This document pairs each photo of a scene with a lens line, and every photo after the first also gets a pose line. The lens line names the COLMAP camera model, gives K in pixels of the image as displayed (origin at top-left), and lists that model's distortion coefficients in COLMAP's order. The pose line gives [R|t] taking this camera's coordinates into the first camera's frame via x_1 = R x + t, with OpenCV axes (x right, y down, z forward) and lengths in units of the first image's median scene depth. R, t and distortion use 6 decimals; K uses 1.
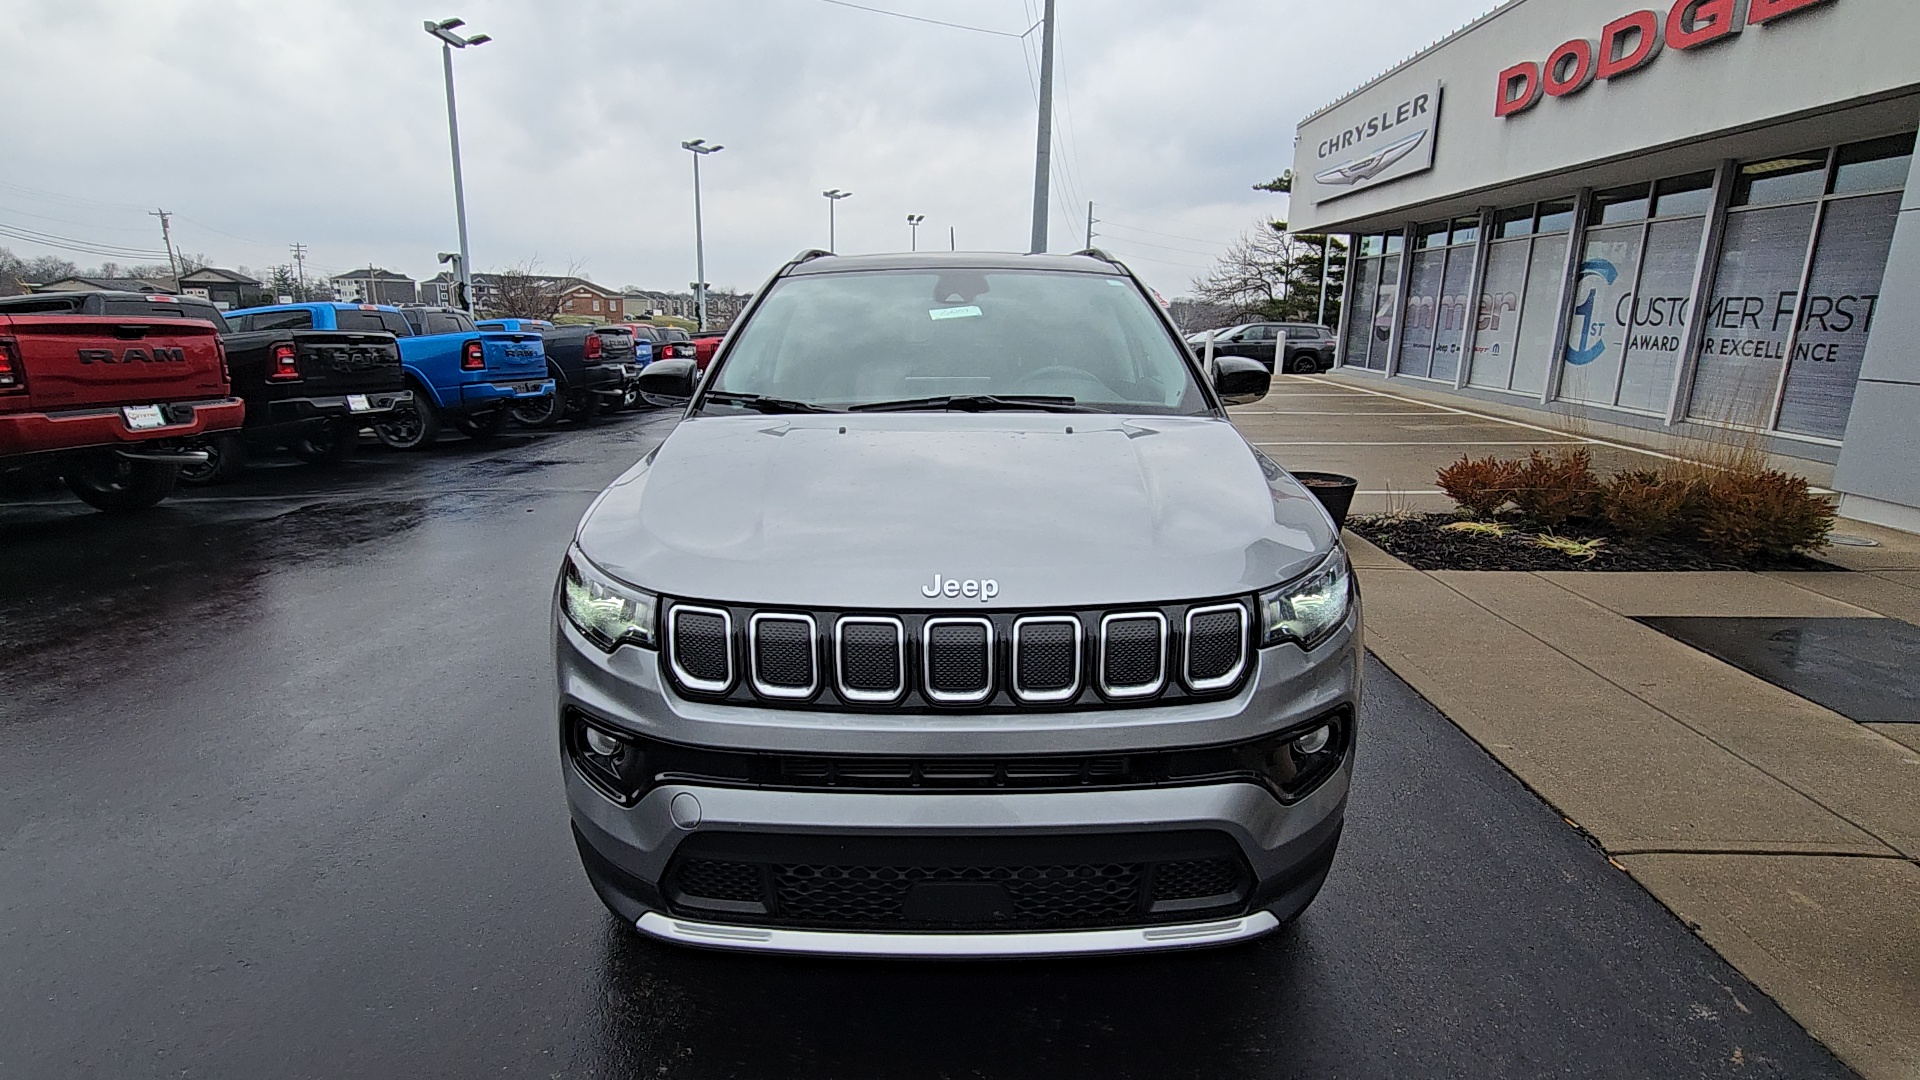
lens RADIAL K [[965.8, 0, 954.2], [0, 965.8, 540.7], [0, 0, 1]] dist [-0.000161, 0.000212]
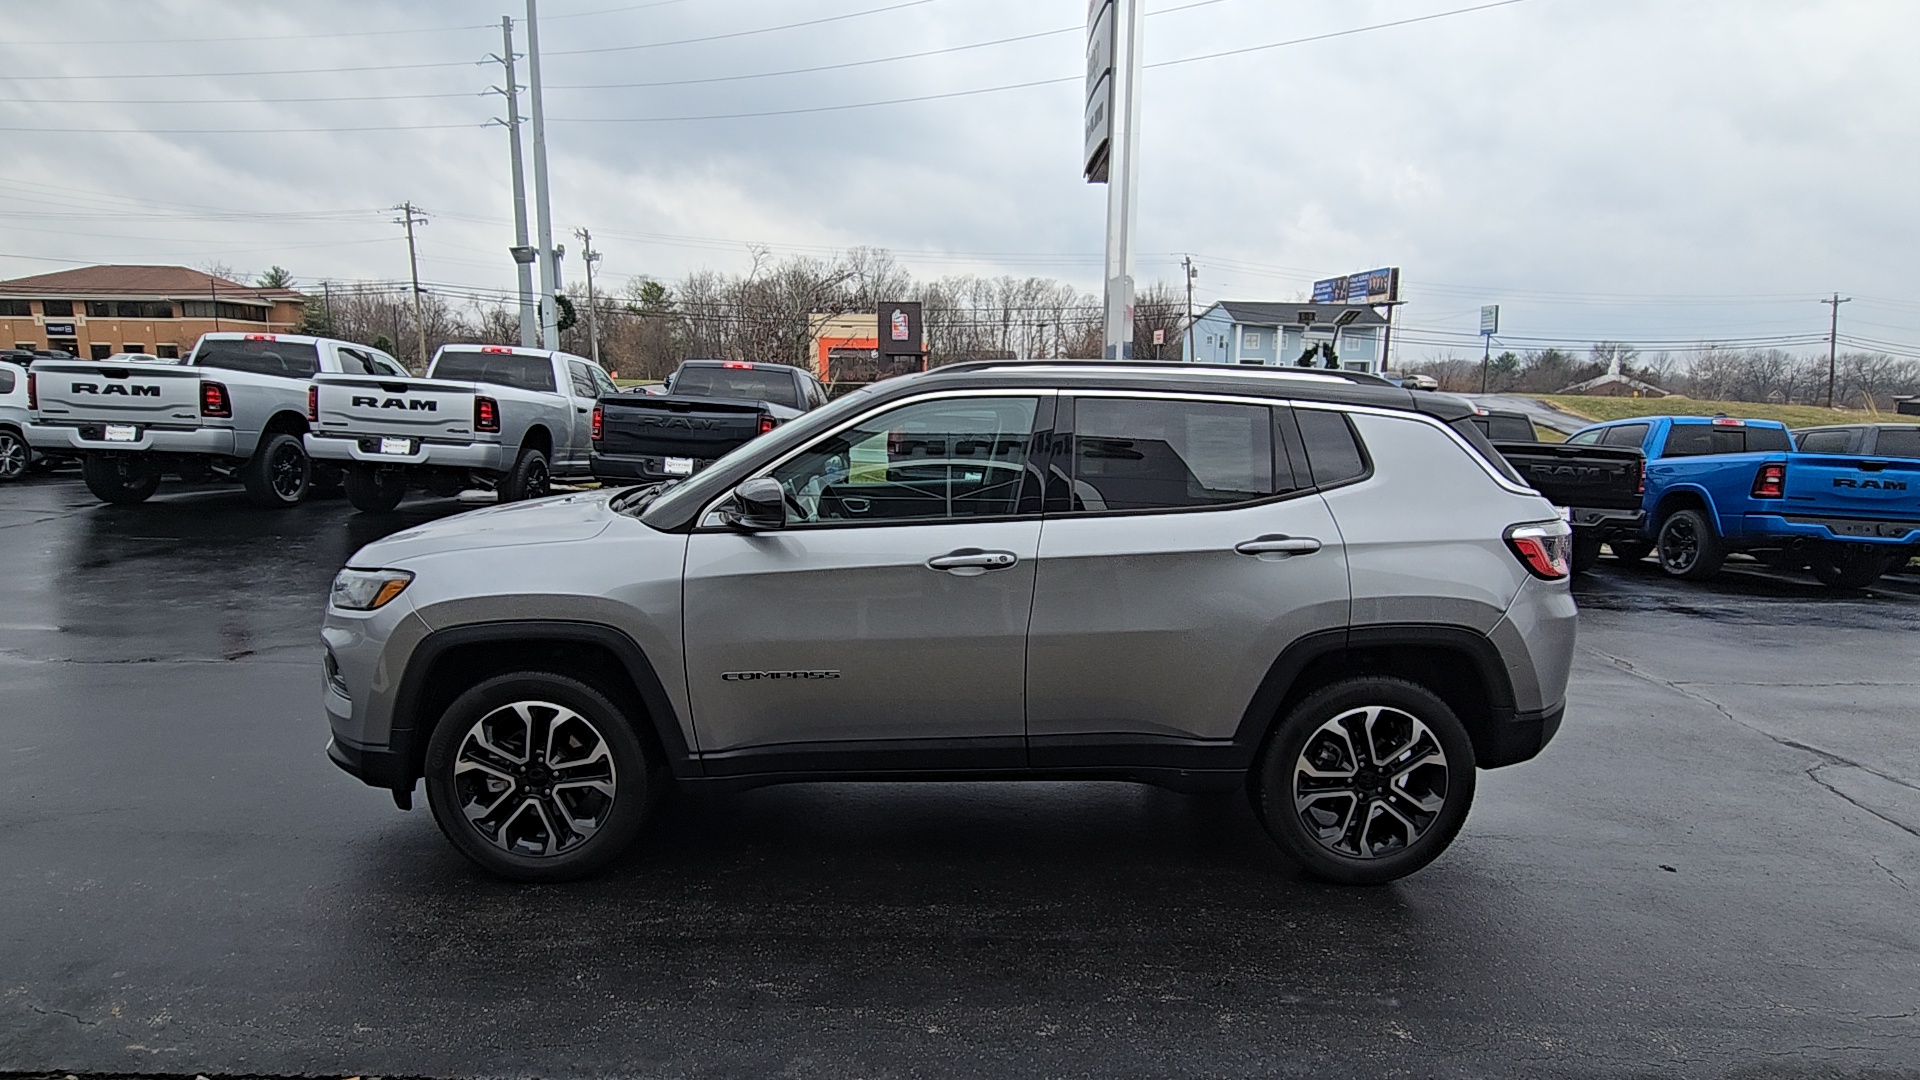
lens RADIAL K [[965.8, 0, 952.6], [0, 965.8, 549.4], [0, 0, 1]] dist [-0.000161, 0.000212]
pose [[0.018636, 0.146495, -0.989036, 0.311275], [-0.247195, 0.959173, 0.137413, -0.073229], [0.968786, 0.241924, 0.054088, 0.278152]]
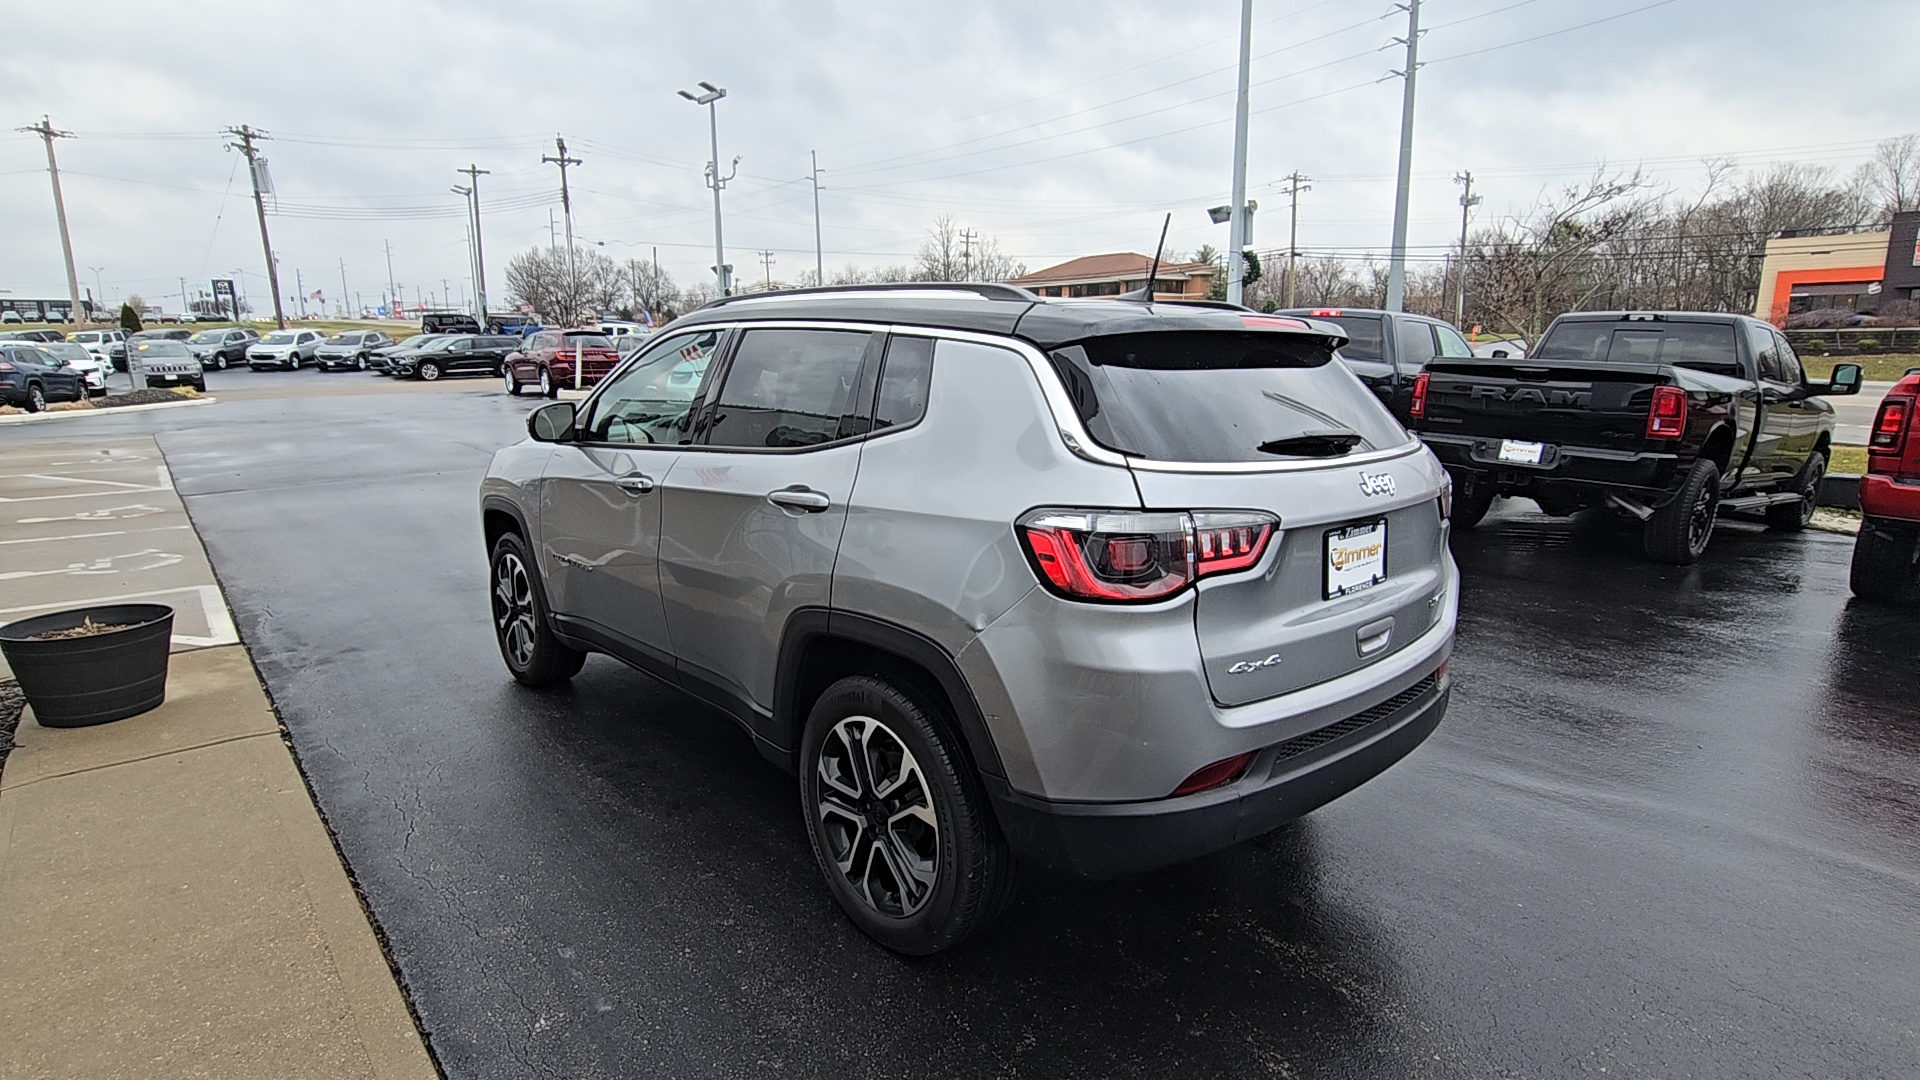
lens RADIAL K [[965.8, 0, 951.6], [0, 965.8, 550.7], [0, 0, 1]] dist [-0.000161, 0.000212]
pose [[-0.748531, 0.126951, -0.650834, 0.184617], [-0.159854, 0.918008, 0.362916, -0.130341], [0.643543, 0.375692, -0.666864, 0.530755]]
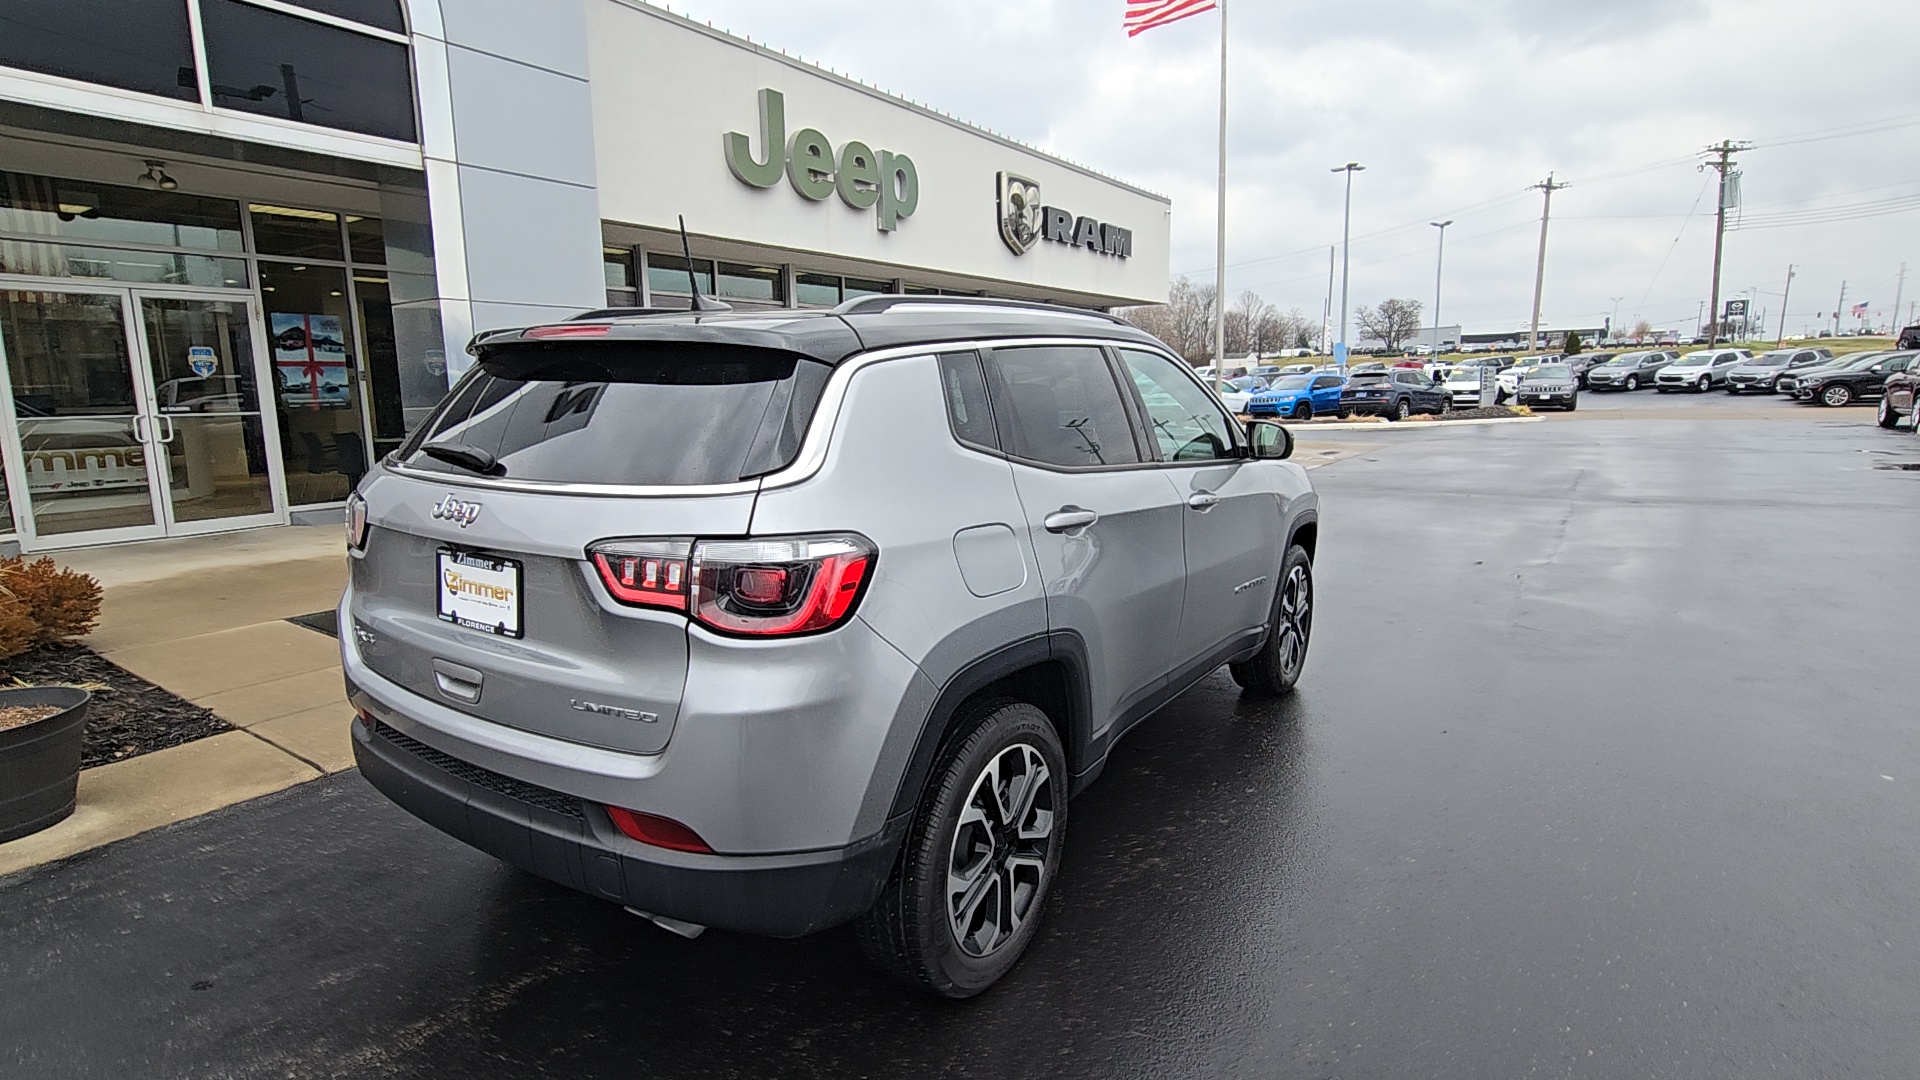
lens RADIAL K [[965.8, 0, 953.5], [0, 965.8, 554.5], [0, 0, 1]] dist [-0.000161, 0.000212]
pose [[-0.829586, -0.101999, 0.548984, -0.155447], [0.130446, 0.920567, 0.368159, -0.130572], [-0.542928, 0.377032, -0.750384, 0.535513]]
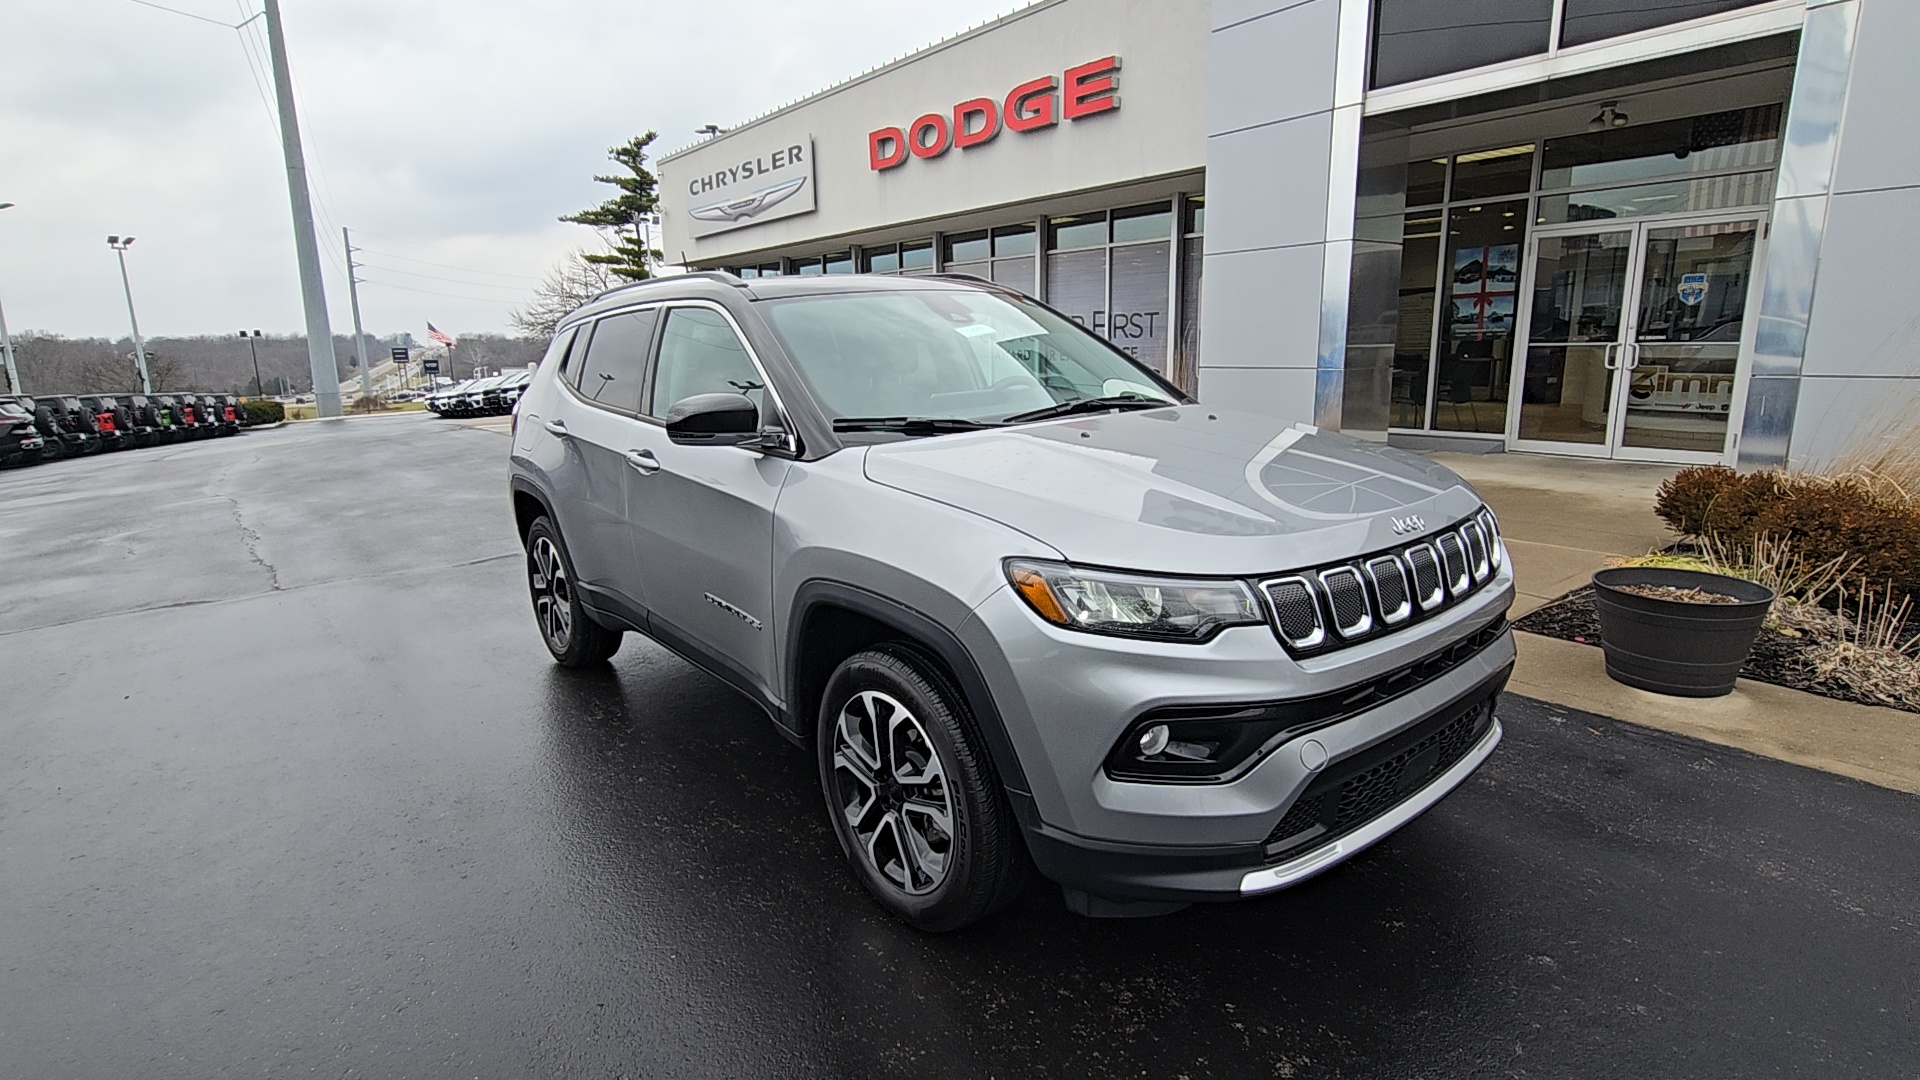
lens RADIAL K [[965.8, 0, 961.3], [0, 965.8, 532.9], [0, 0, 1]] dist [-0.000161, 0.000212]
pose [[0.771470, -0.157895, 0.616363, -0.162670], [0.181960, 0.983011, 0.024070, -0.010197], [-0.609692, 0.093584, 0.787095, 0.043648]]
